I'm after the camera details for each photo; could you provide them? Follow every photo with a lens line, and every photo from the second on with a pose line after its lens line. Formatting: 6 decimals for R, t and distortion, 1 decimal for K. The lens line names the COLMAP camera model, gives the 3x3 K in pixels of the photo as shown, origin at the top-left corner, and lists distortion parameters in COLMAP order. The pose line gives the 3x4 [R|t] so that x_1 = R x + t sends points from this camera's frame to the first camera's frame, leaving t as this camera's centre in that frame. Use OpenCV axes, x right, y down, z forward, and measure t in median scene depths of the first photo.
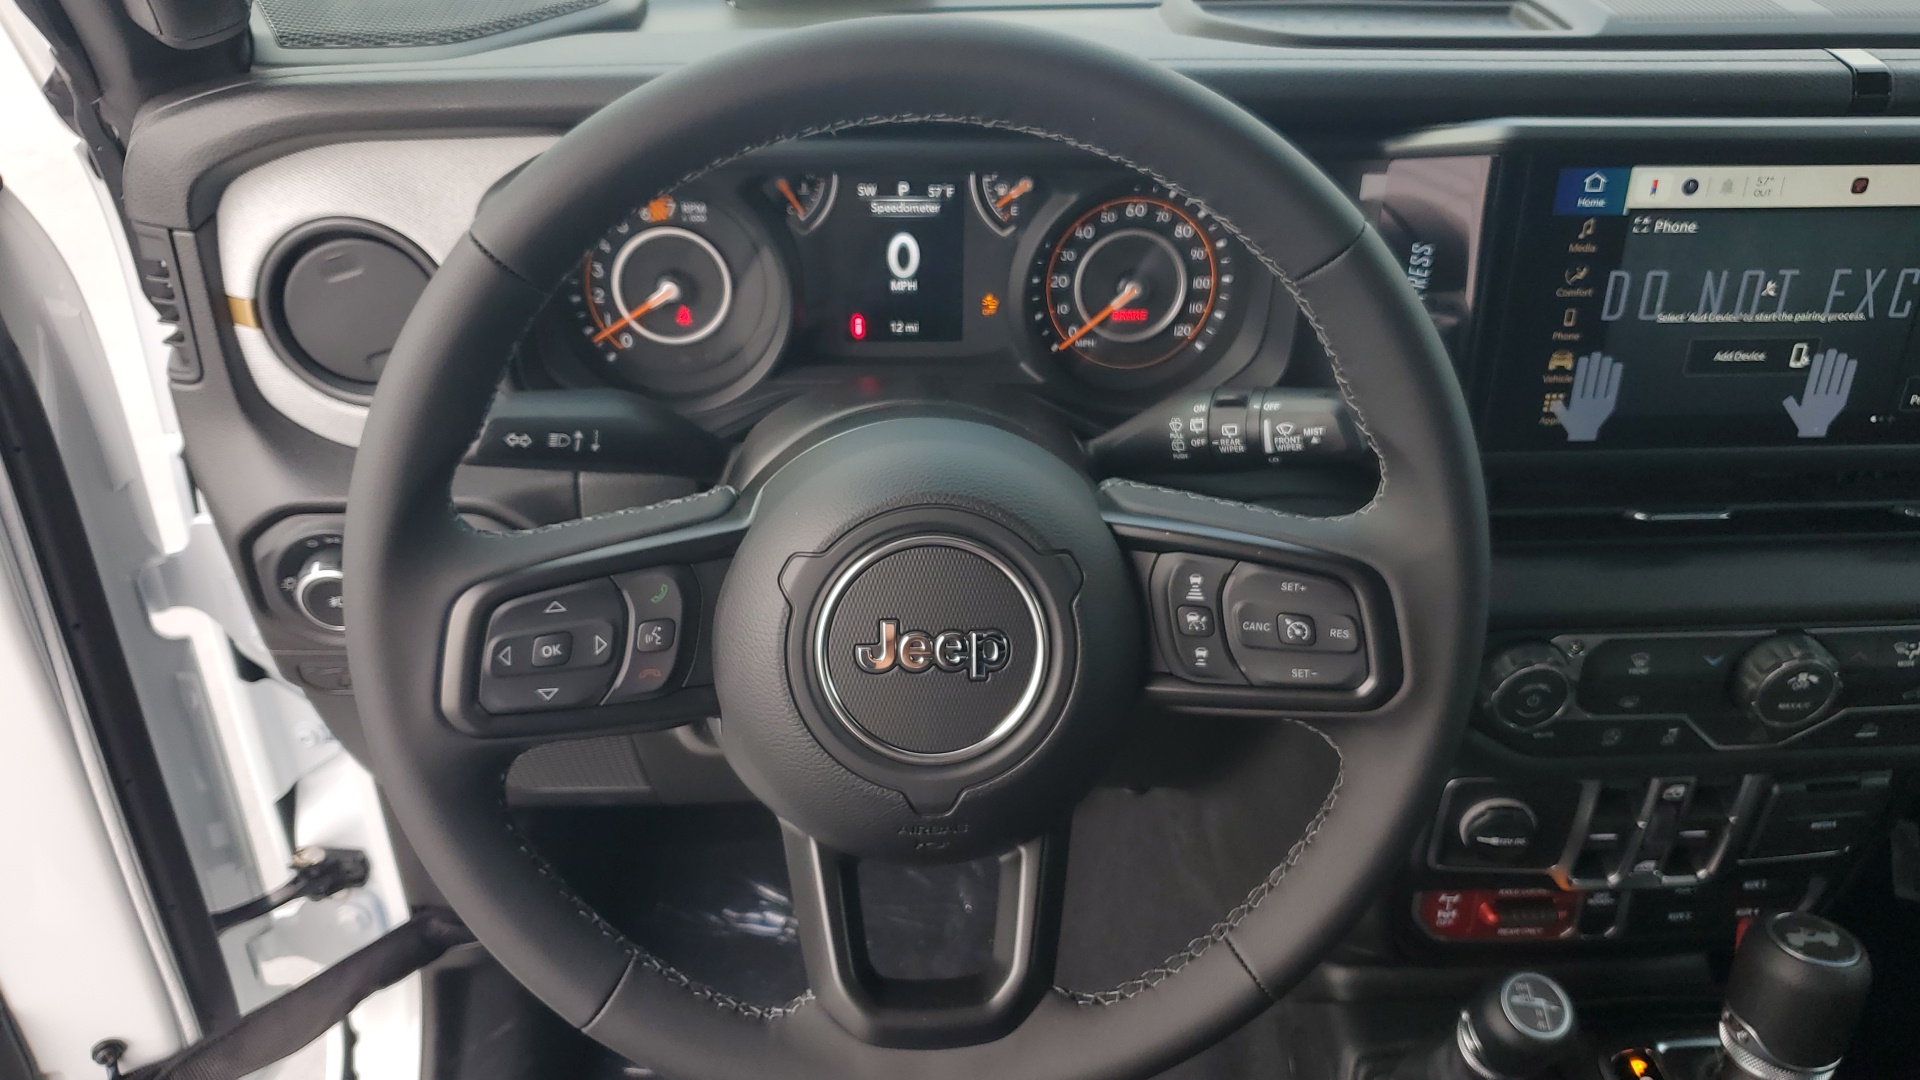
lens RADIAL K [[1464.8, 0, 945.1], [0, 1464.8, 548.1], [0, 0, 1]] dist [0.049512, -0.017951]
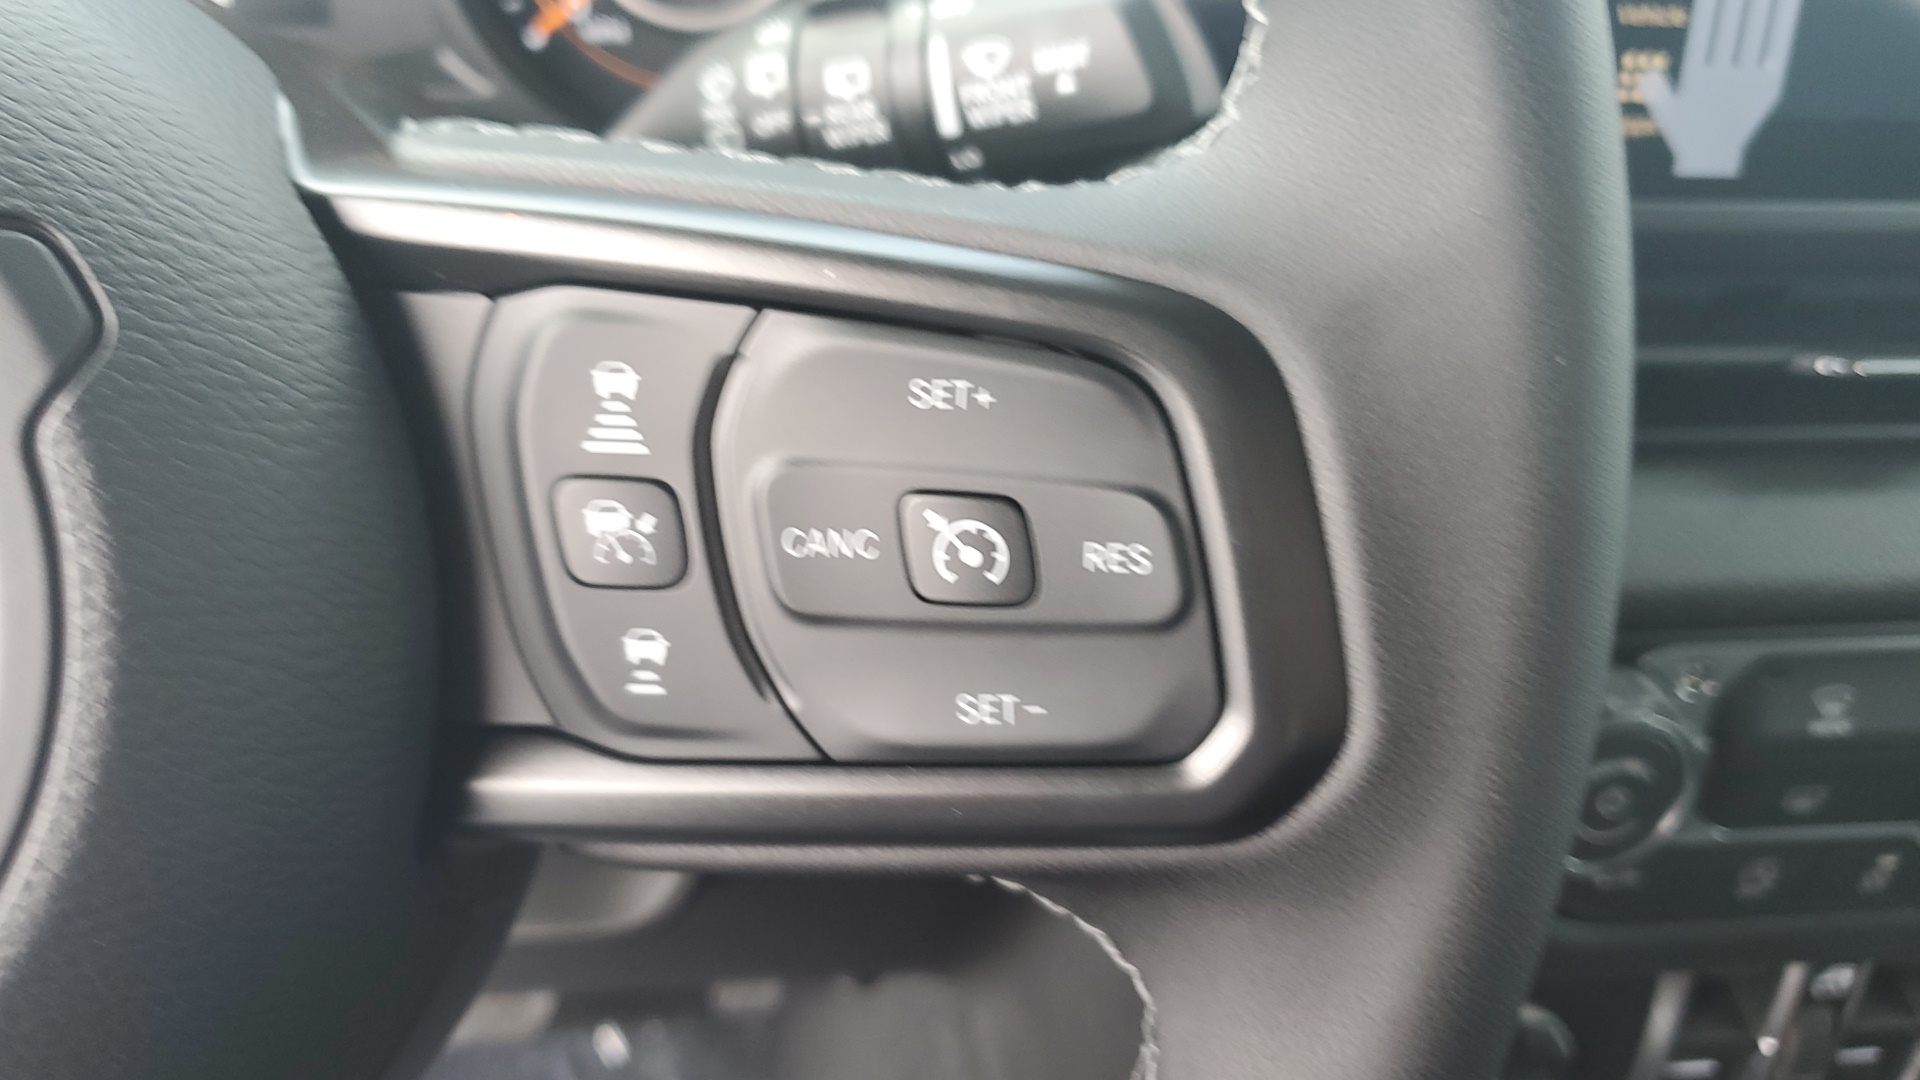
lens RADIAL K [[1464.8, 0, 964.1], [0, 1464.8, 529.1], [0, 0, 1]] dist [0.049512, -0.017951]
pose [[0.995406, -0.006757, 0.095501, 0.168378], [0.015889, 0.995332, -0.095188, 0.061900], [-0.094412, 0.096269, 0.990868, 0.575084]]
